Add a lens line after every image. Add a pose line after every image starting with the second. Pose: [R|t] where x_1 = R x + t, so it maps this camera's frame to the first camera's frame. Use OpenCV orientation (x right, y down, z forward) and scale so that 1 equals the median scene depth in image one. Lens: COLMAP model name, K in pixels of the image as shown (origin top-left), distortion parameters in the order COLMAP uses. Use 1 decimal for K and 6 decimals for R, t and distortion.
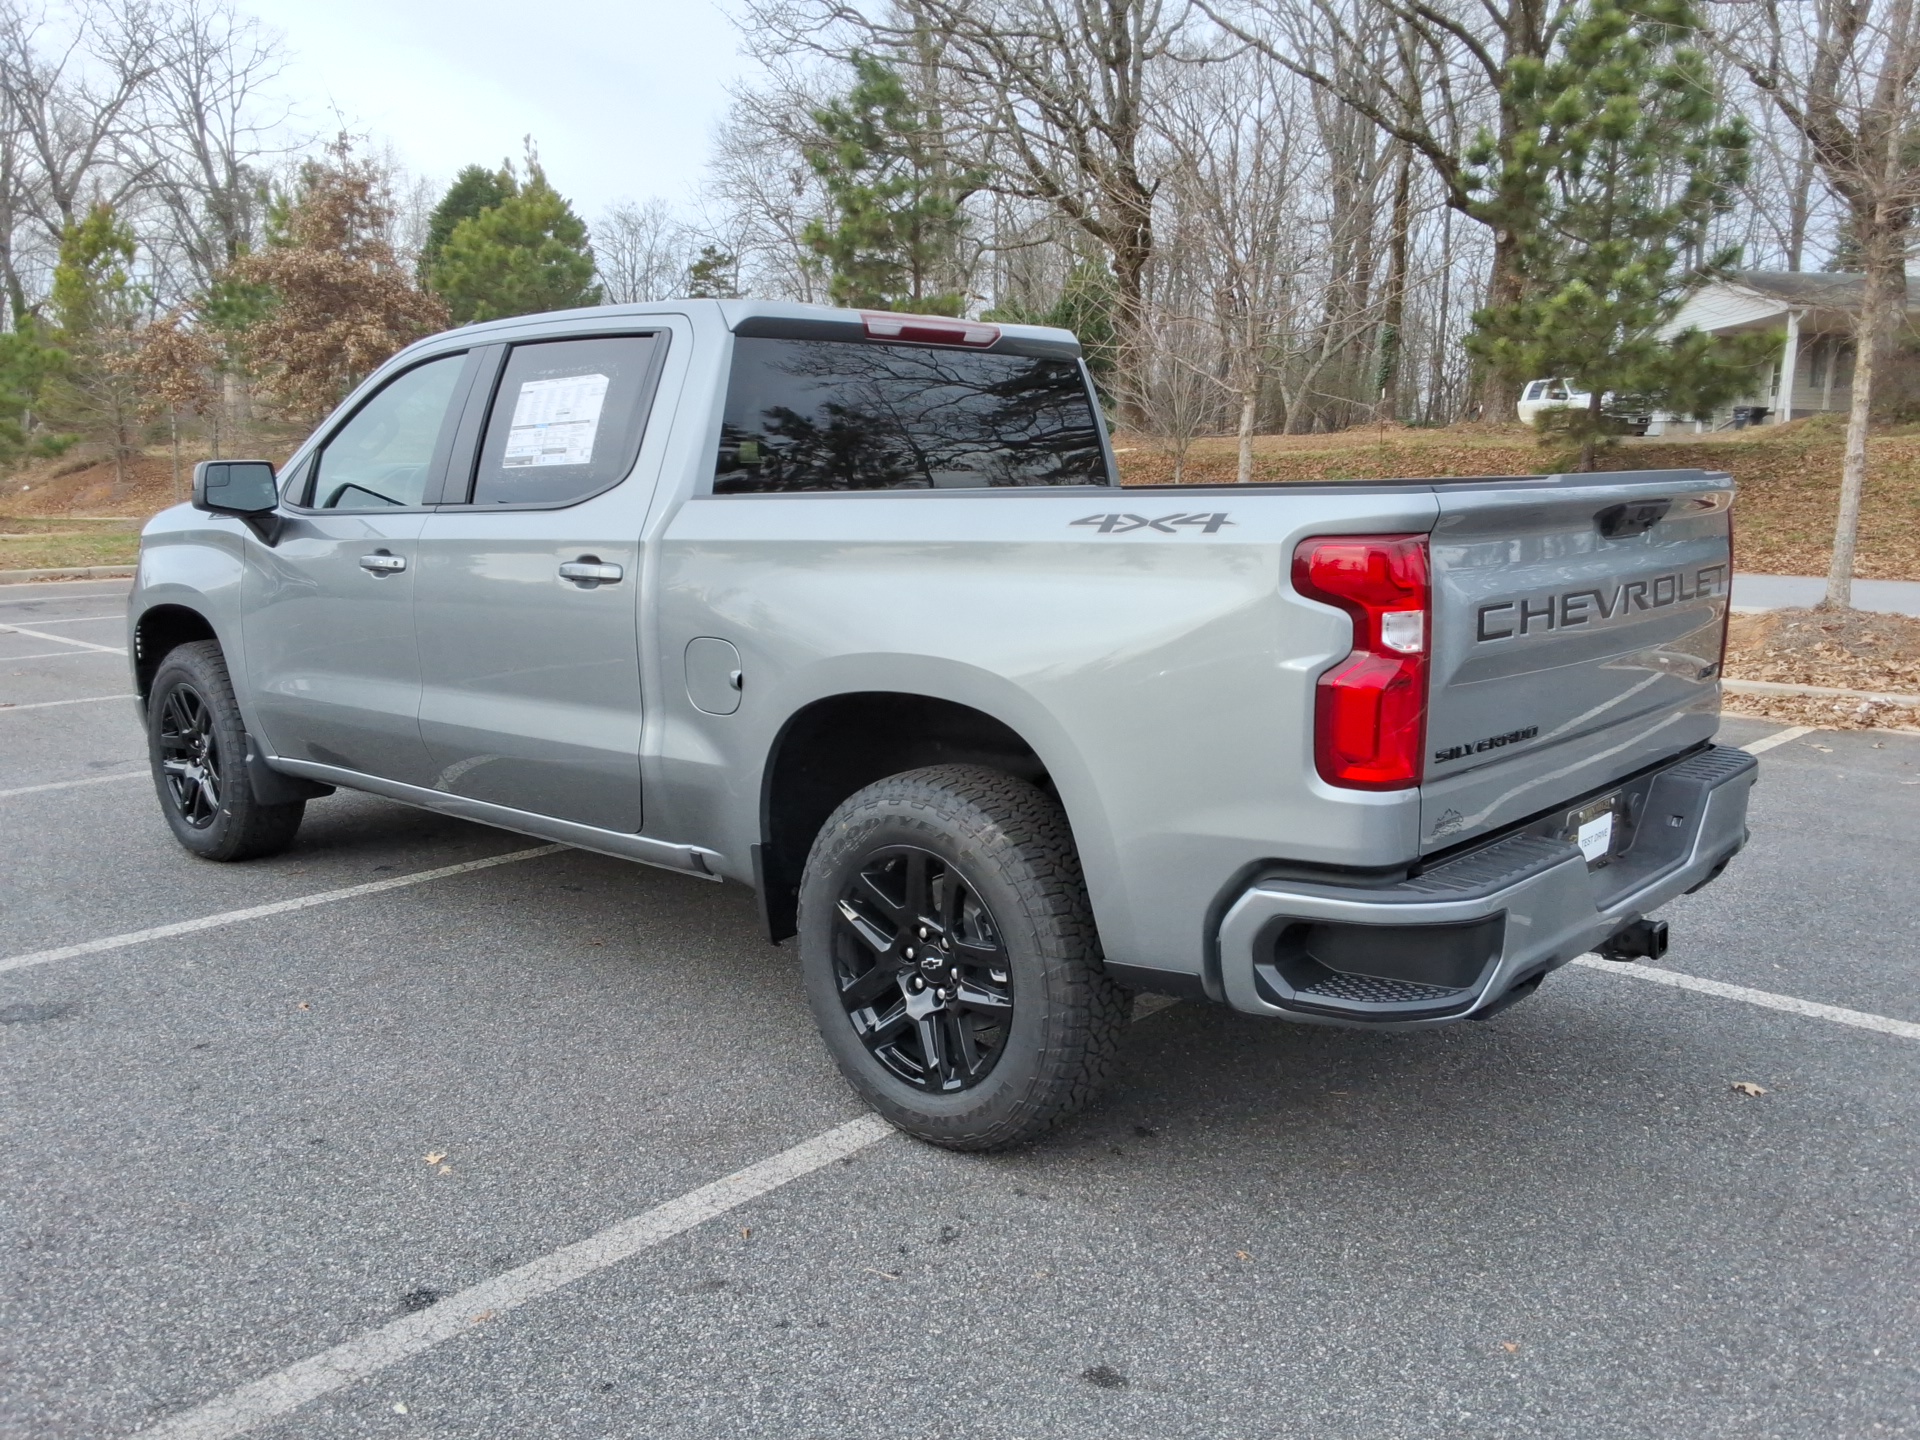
lens RADIAL K [[1532.6, 0, 974.7], [0, 1532.6, 705.0], [0, 0, 1]] dist [0.124202, -0.185837]
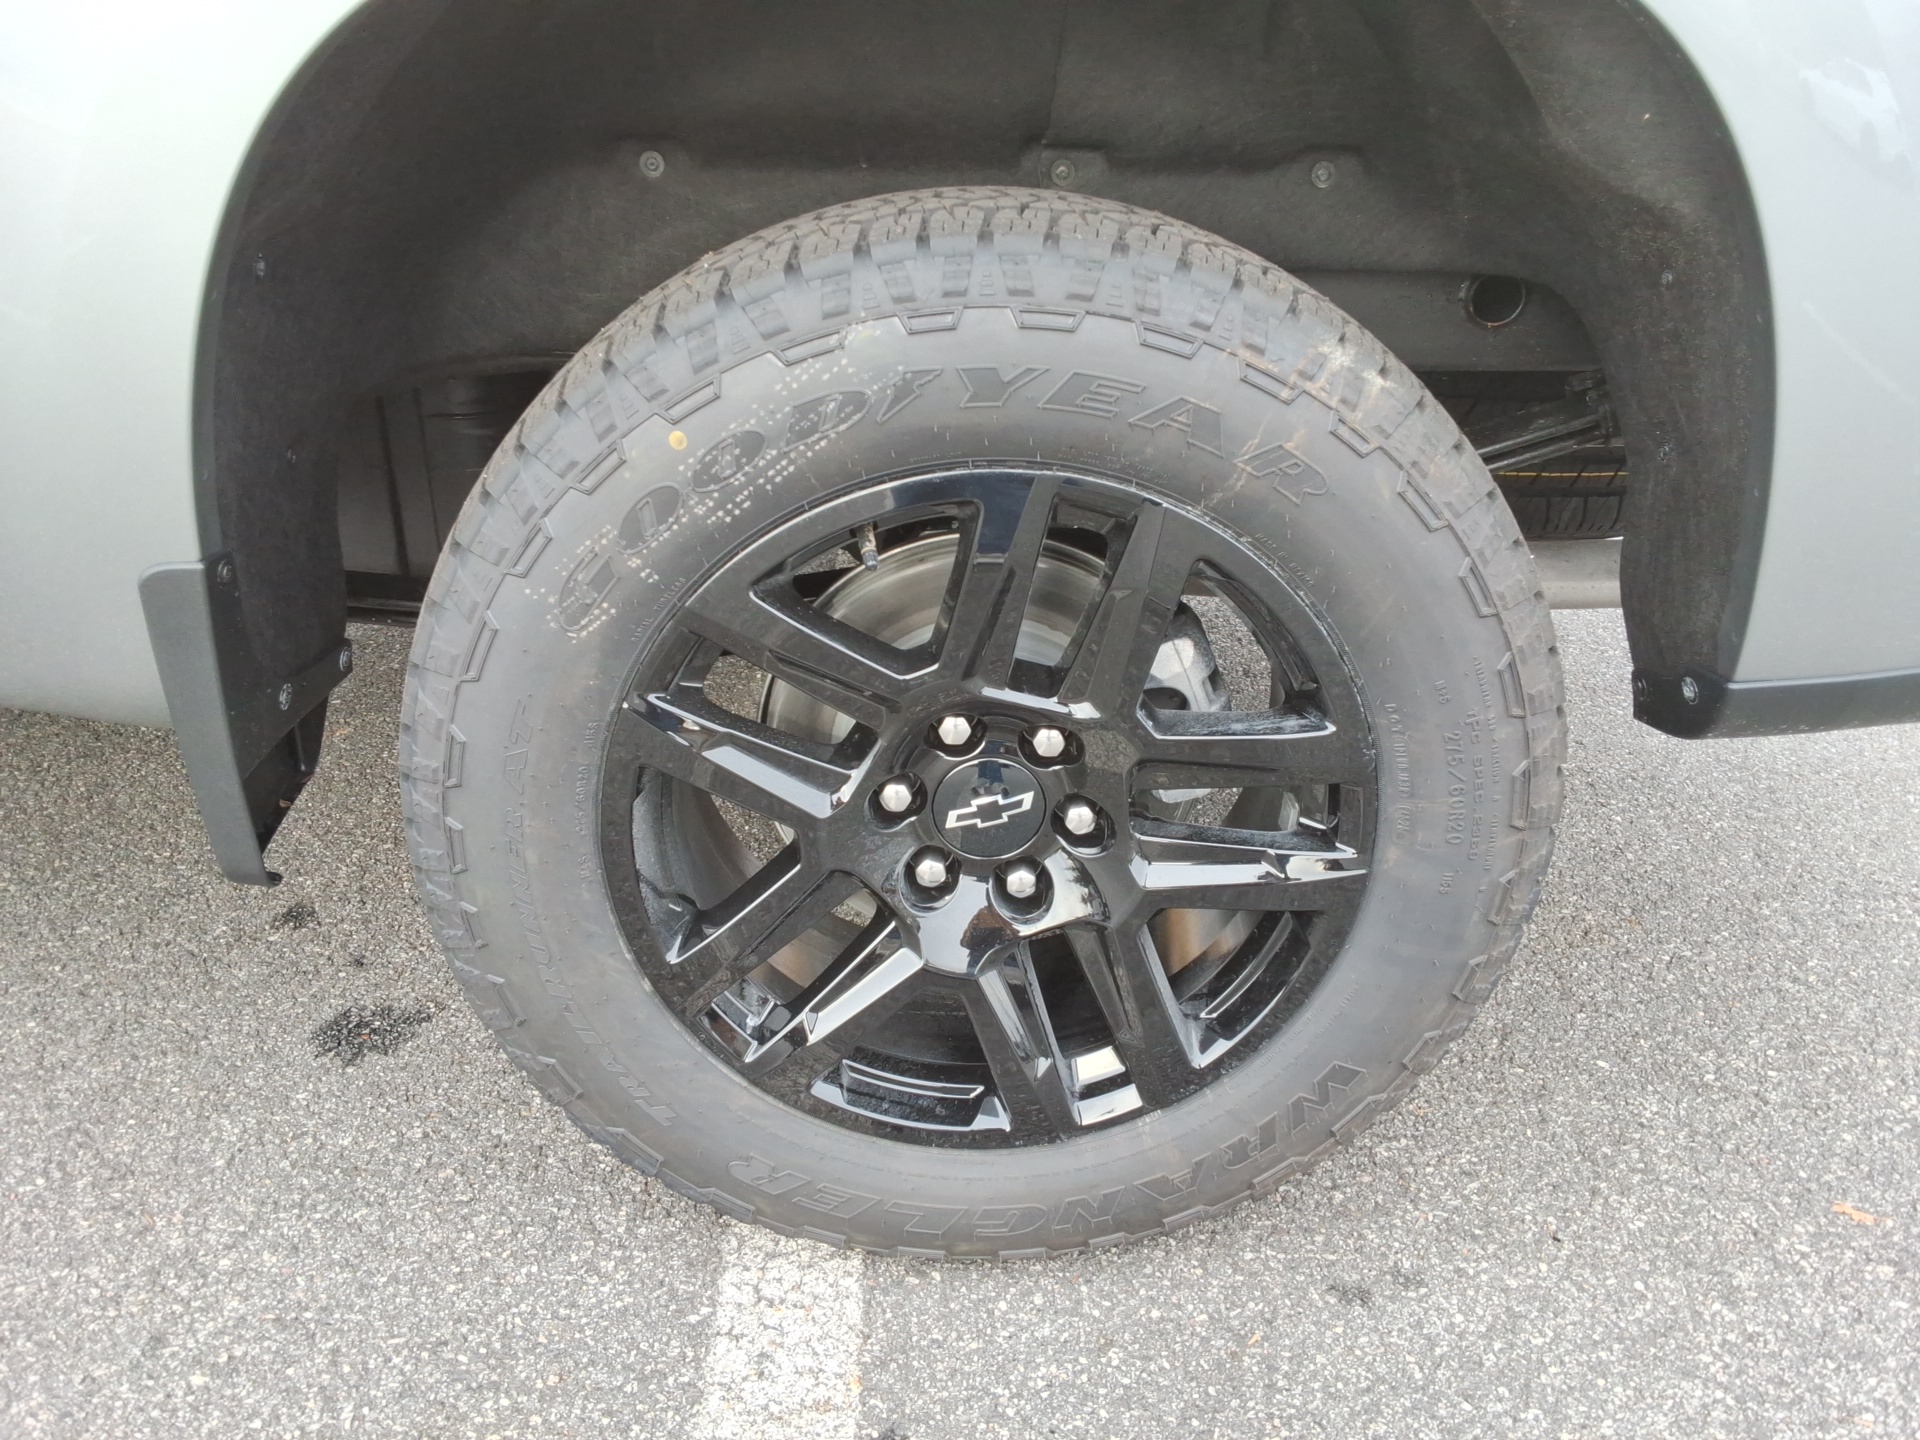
lens RADIAL K [[1532.6, 0, 974.7], [0, 1532.6, 705.0], [0, 0, 1]] dist [0.124202, -0.185837]
pose [[0.709873, -0.261044, 0.654168, -0.198860], [0.066458, 0.949463, 0.306763, 0.035063], [-0.701187, -0.174288, 0.691347, 0.630086]]
